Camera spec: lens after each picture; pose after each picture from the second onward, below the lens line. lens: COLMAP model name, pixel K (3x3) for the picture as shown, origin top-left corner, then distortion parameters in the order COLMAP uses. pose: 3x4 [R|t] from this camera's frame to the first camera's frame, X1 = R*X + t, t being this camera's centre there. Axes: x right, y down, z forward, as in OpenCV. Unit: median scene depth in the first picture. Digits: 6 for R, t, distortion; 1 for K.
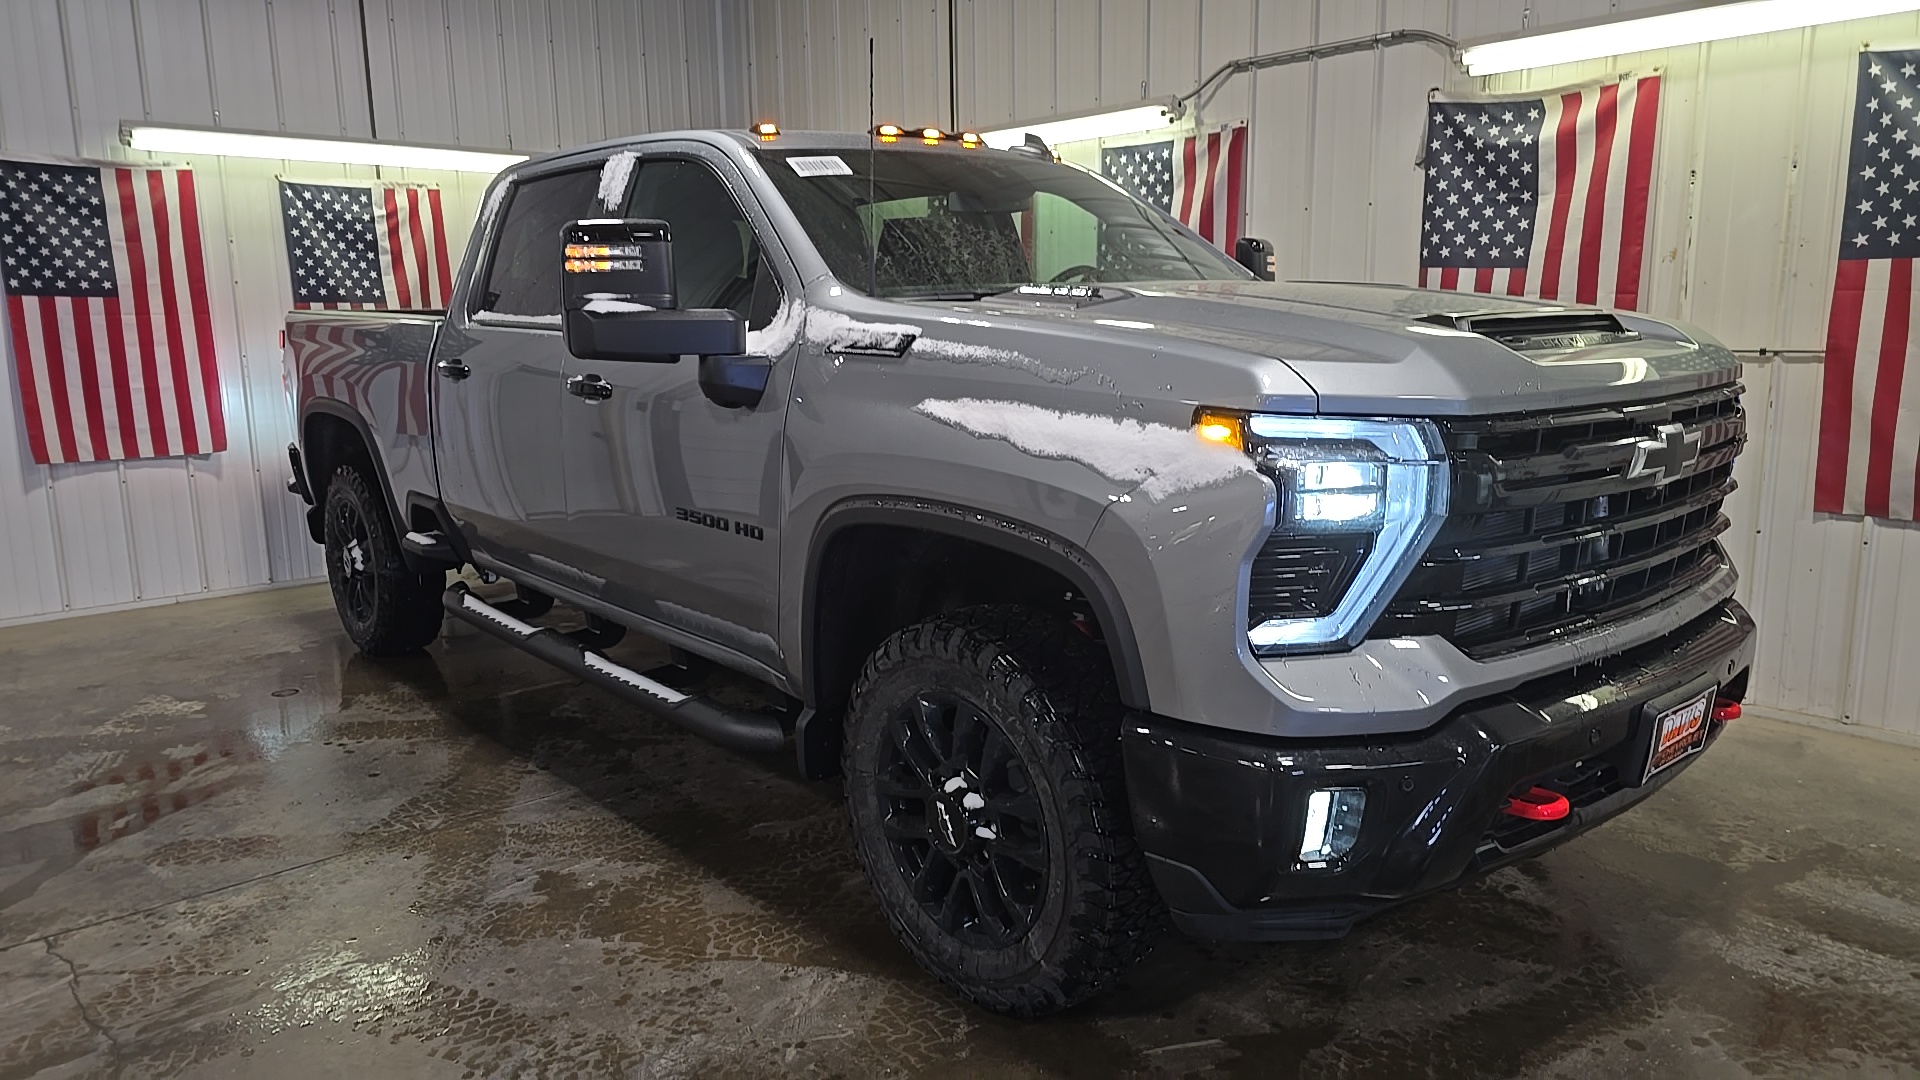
lens RADIAL K [[1267.6, 0, 938.9], [0, 1267.6, 537.8], [0, 0, 1]] dist [0.042396, -0.033984]
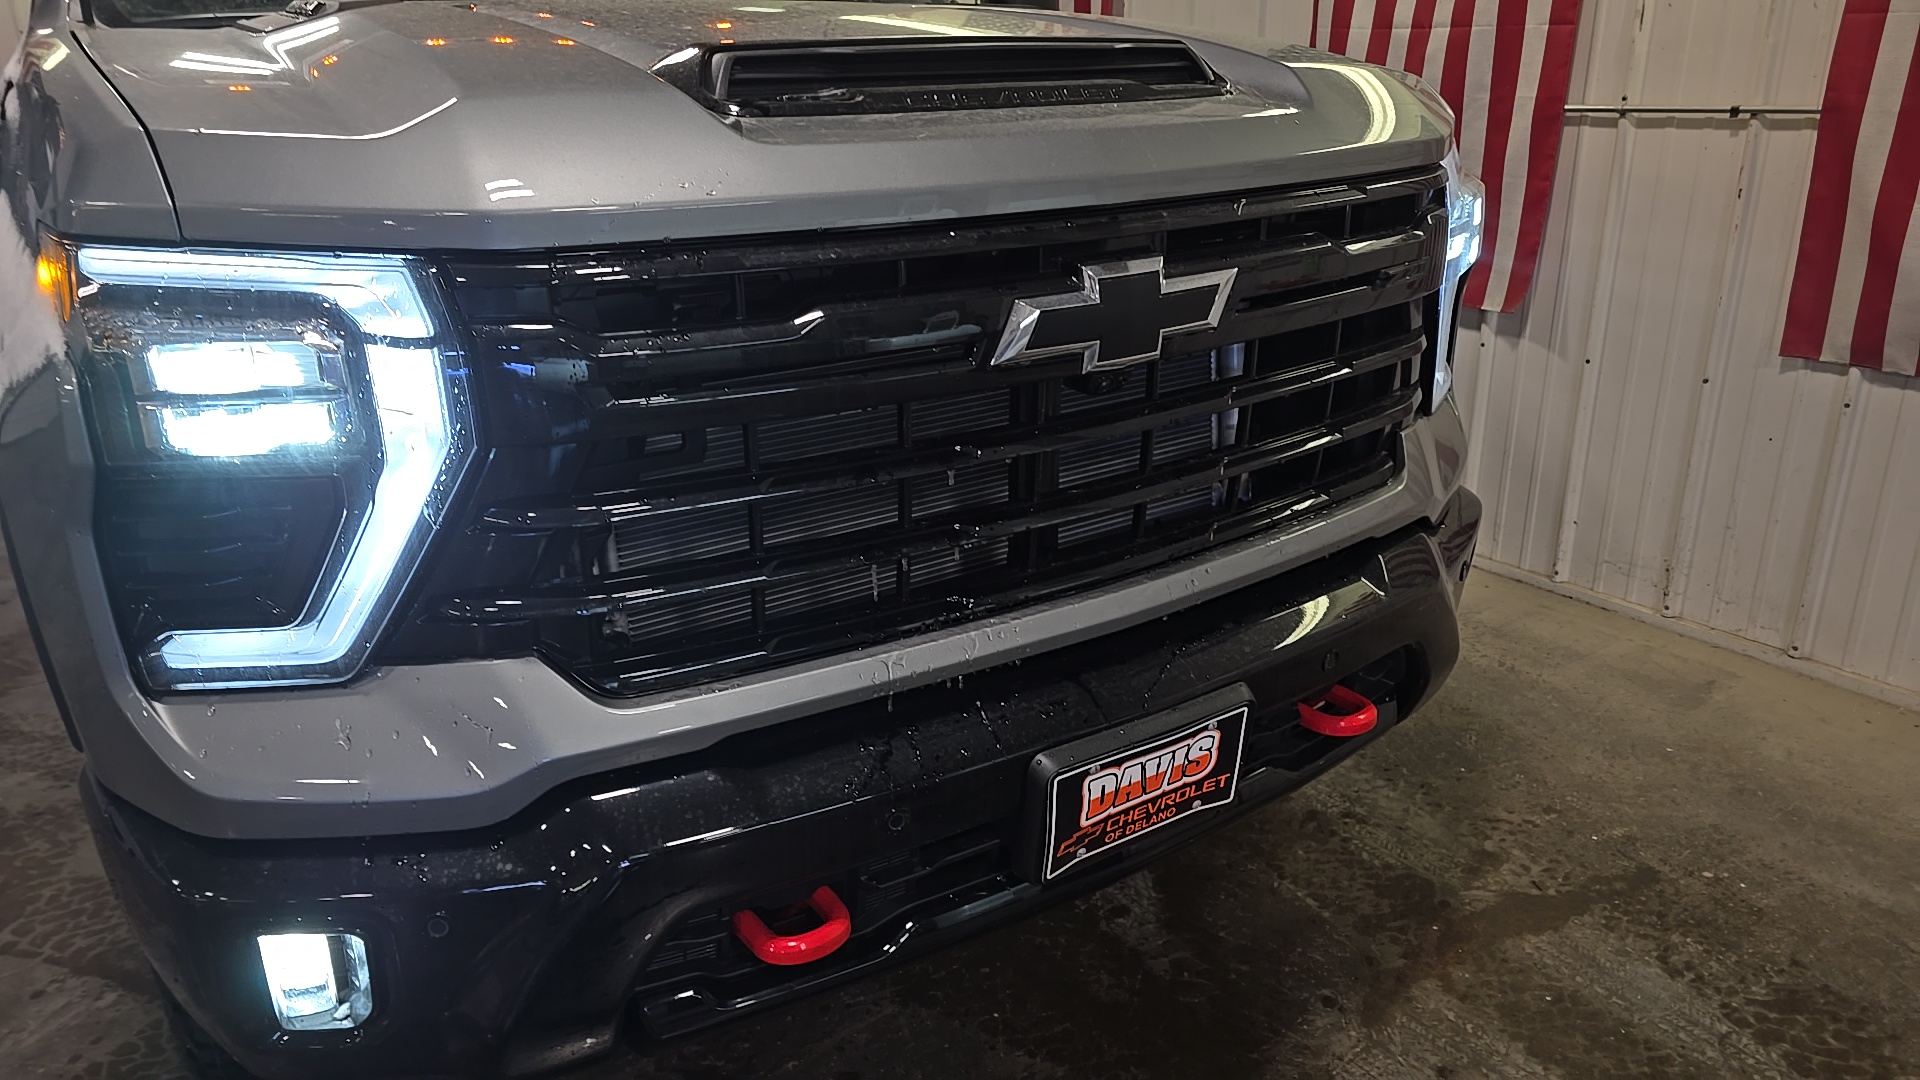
lens RADIAL K [[1267.6, 0, 957.8], [0, 1267.6, 526.7], [0, 0, 1]] dist [0.042396, -0.033984]
pose [[0.991667, 0.036840, -0.123449, 0.417936], [-0.015608, 0.985540, 0.168725, -0.048547], [0.127880, -0.165392, 0.977902, 0.324732]]
